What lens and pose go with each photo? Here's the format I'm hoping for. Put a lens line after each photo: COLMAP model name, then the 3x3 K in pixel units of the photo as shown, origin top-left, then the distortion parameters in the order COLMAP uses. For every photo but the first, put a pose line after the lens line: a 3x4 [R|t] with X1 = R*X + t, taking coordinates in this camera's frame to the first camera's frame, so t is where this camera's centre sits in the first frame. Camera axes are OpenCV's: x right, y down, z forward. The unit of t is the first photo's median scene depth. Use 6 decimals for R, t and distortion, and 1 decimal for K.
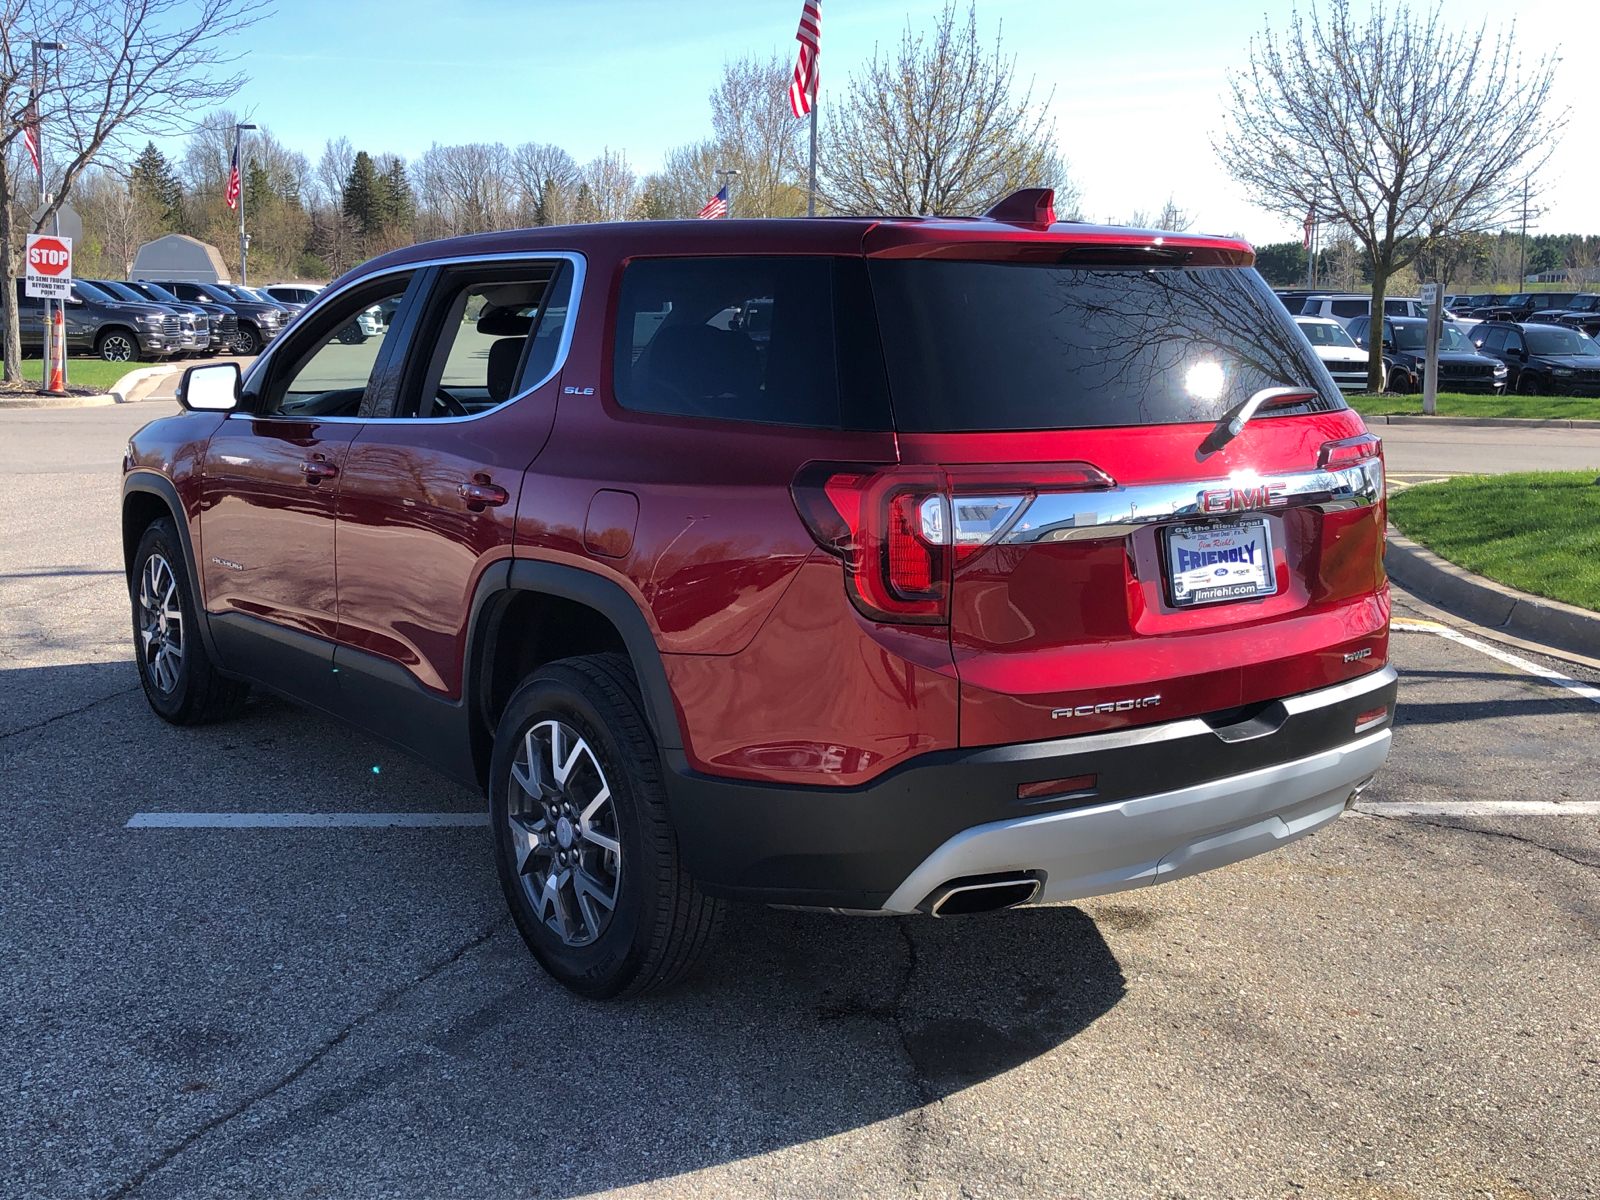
lens RADIAL K [[1664.7, 0, 800.0], [0, 1664.7, 600.0], [0, 0, 1]] dist [0.004144, -0.038699]
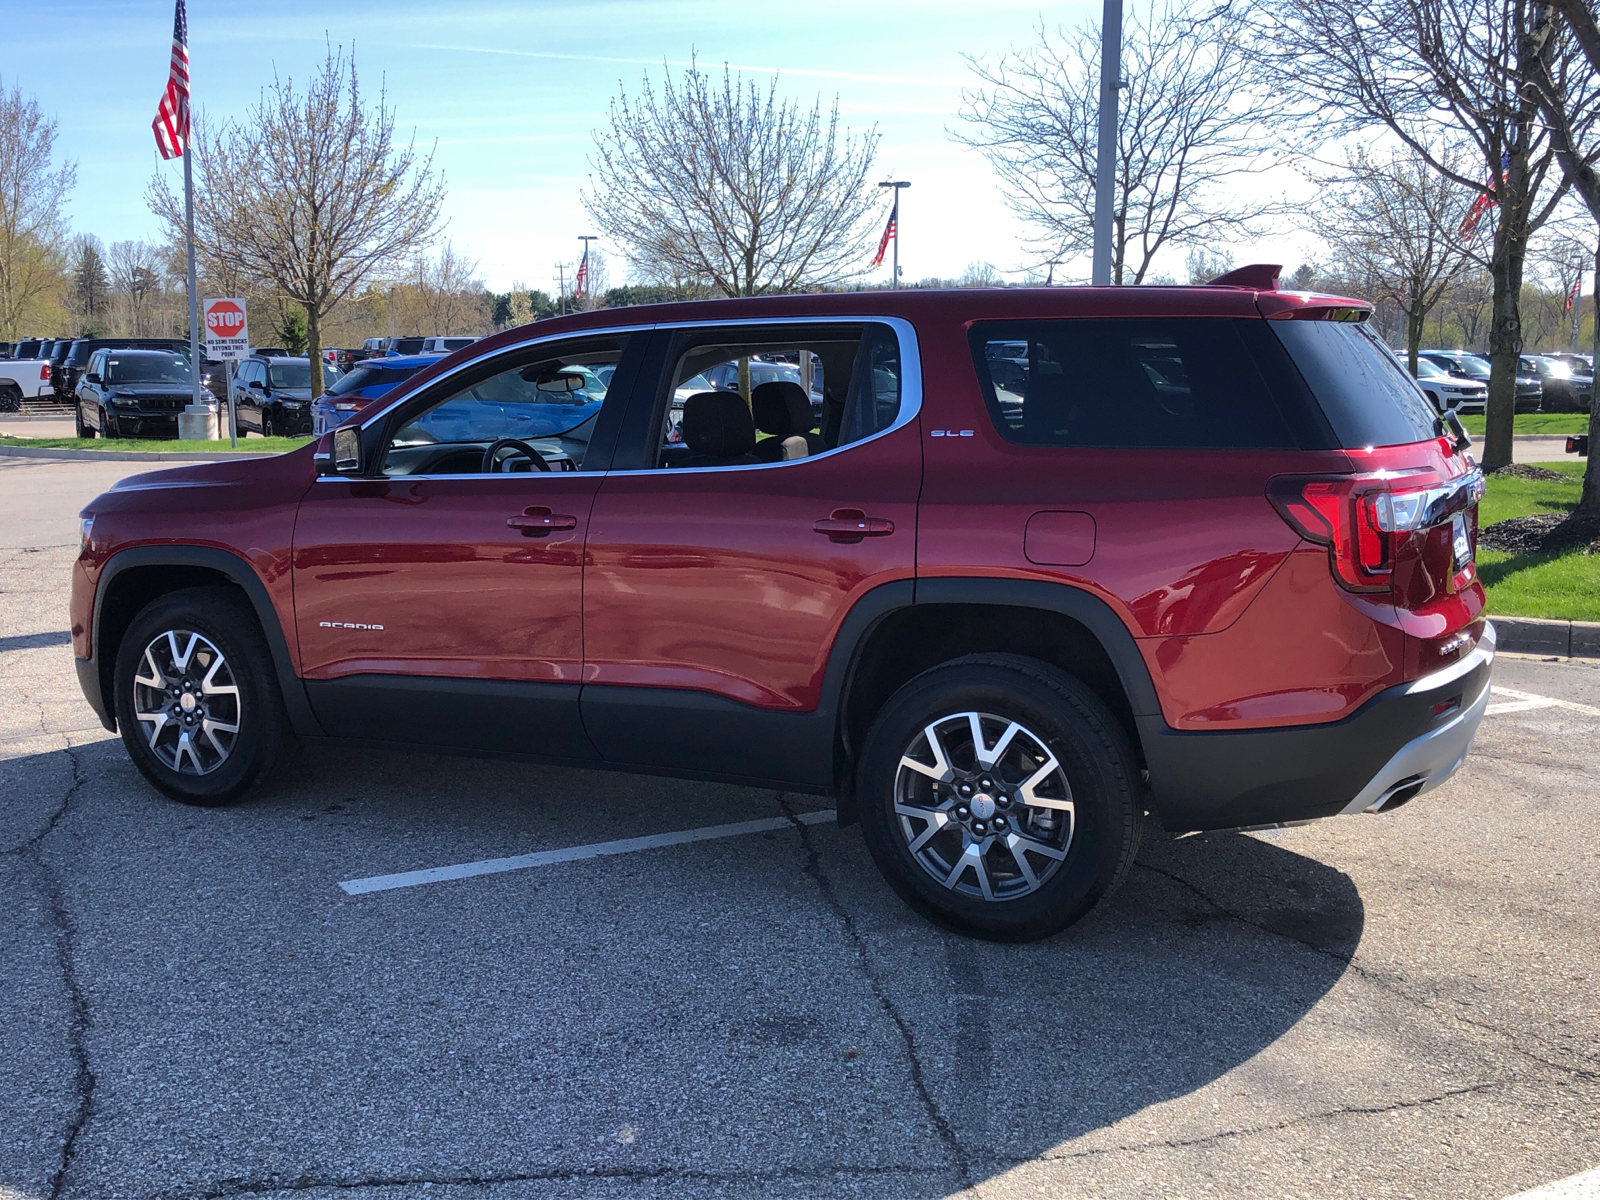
lens RADIAL K [[1660.3, 0, 792.4], [0, 1660.3, 597.1], [0, 0, 1]] dist [0.095028, -0.254630]
pose [[0.898926, -0.074476, 0.431723, -0.734640], [0.086886, 0.996177, -0.009063, -0.009786], [-0.429398, 0.045658, 0.901961, -0.019724]]
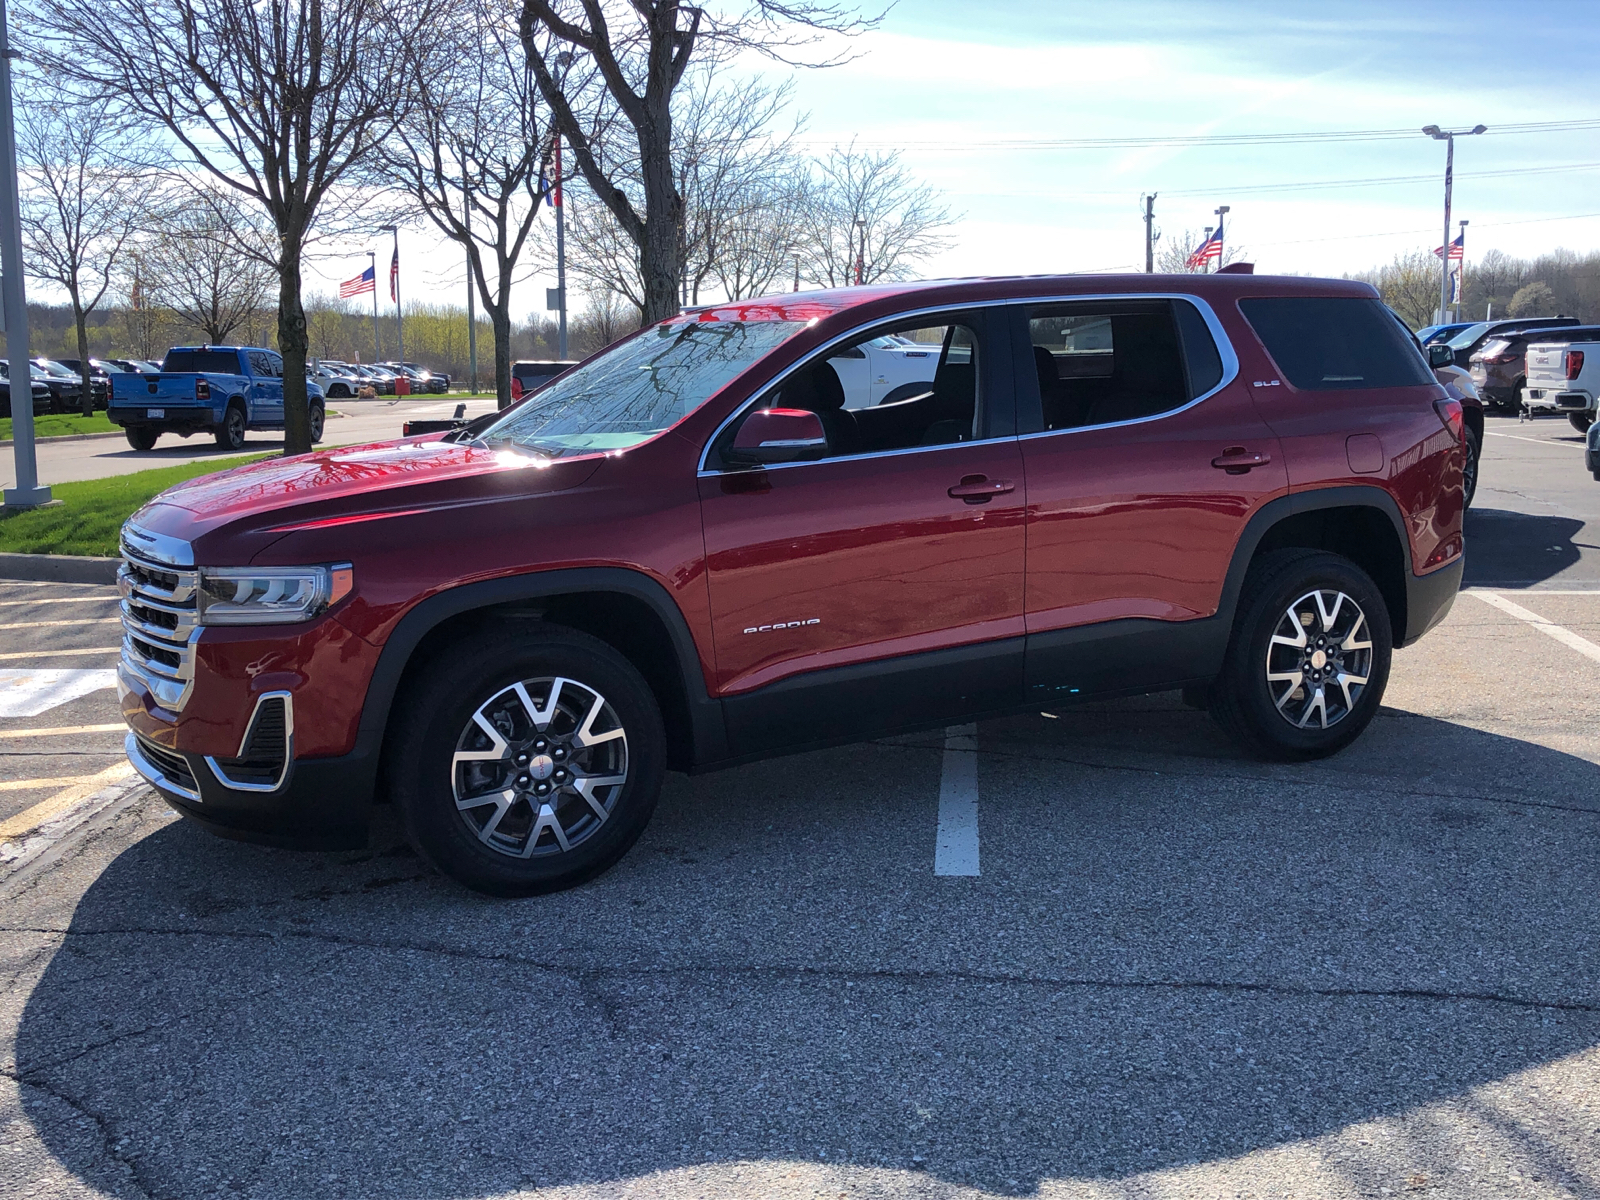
lens RADIAL K [[1660.3, 0, 792.4], [0, 1660.3, 597.1], [0, 0, 1]] dist [0.095028, -0.254630]
pose [[0.137282, -0.159261, 0.977645, -1.705230], [0.188737, 0.973113, 0.132020, -0.218592], [-0.972385, 0.166394, 0.163650, 1.170828]]
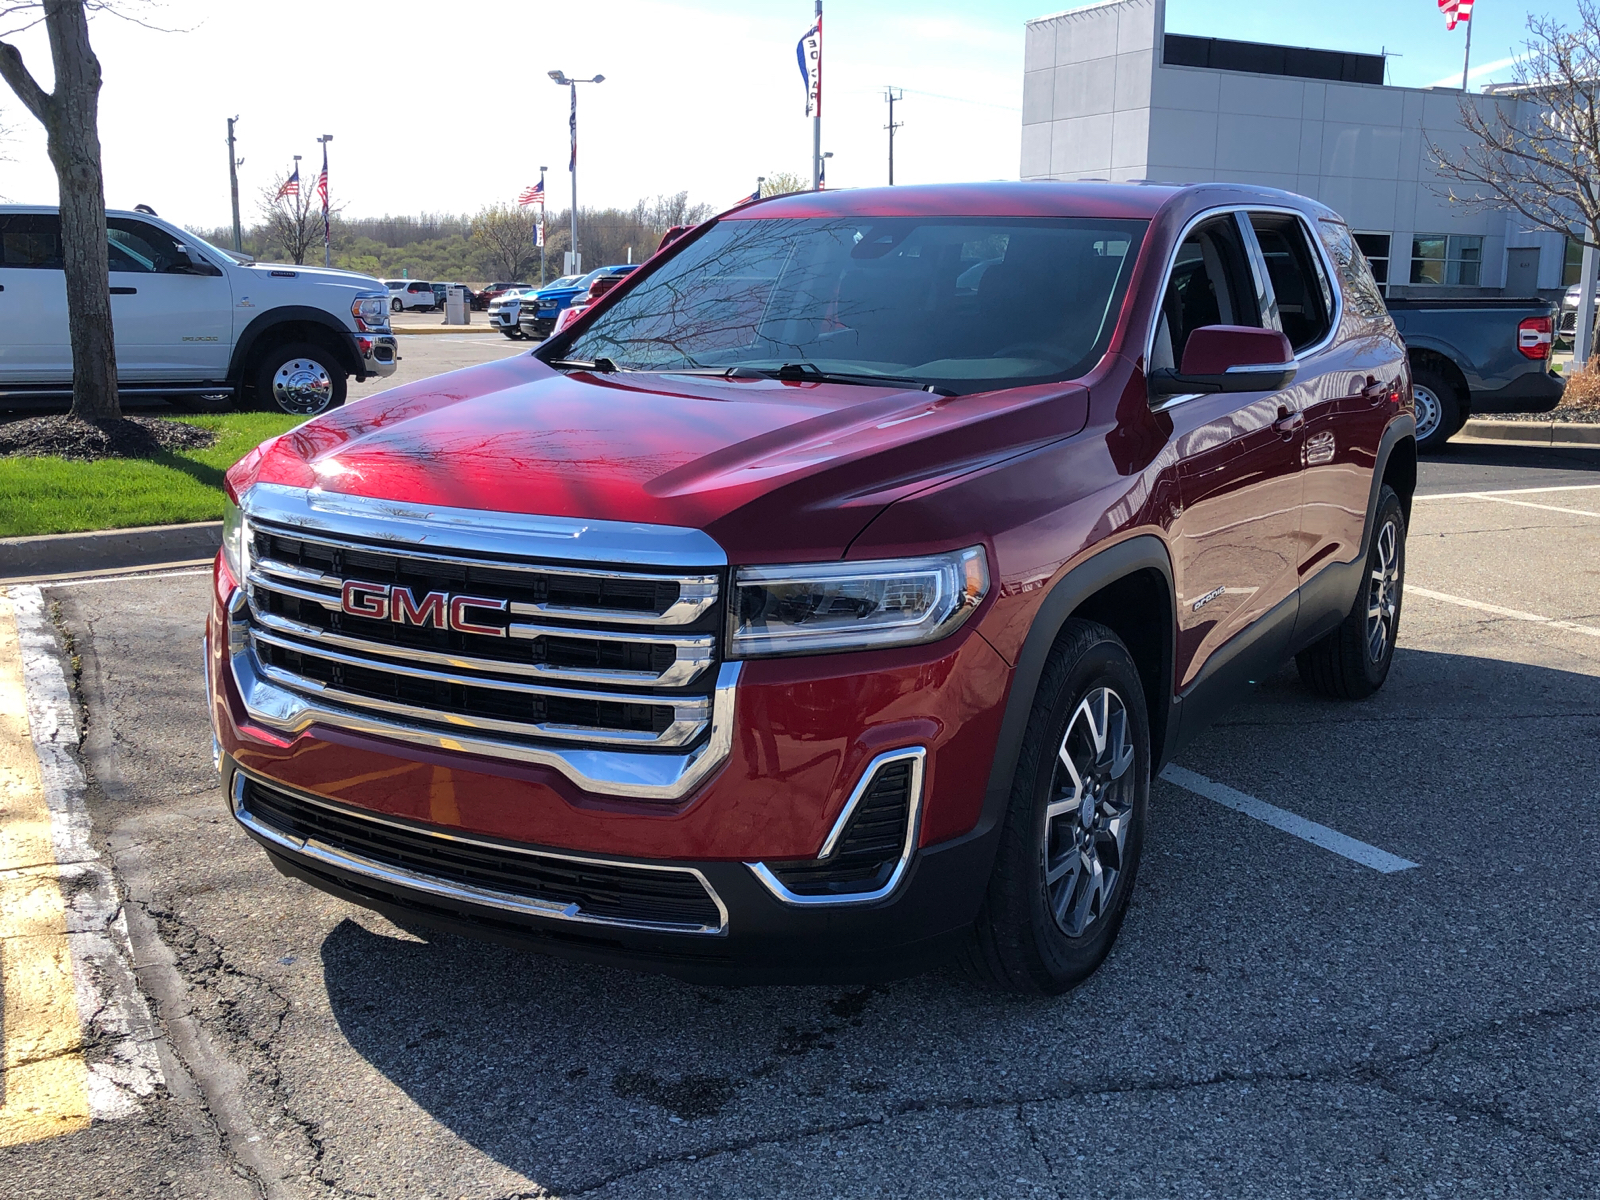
lens RADIAL K [[1660.3, 0, 792.4], [0, 1660.3, 597.1], [0, 0, 1]] dist [0.095028, -0.254630]
pose [[-0.402531, -0.185583, 0.896397, -1.287835], [0.140629, 0.955073, 0.260881, -0.335730], [-0.904540, 0.231072, -0.358349, 1.992374]]
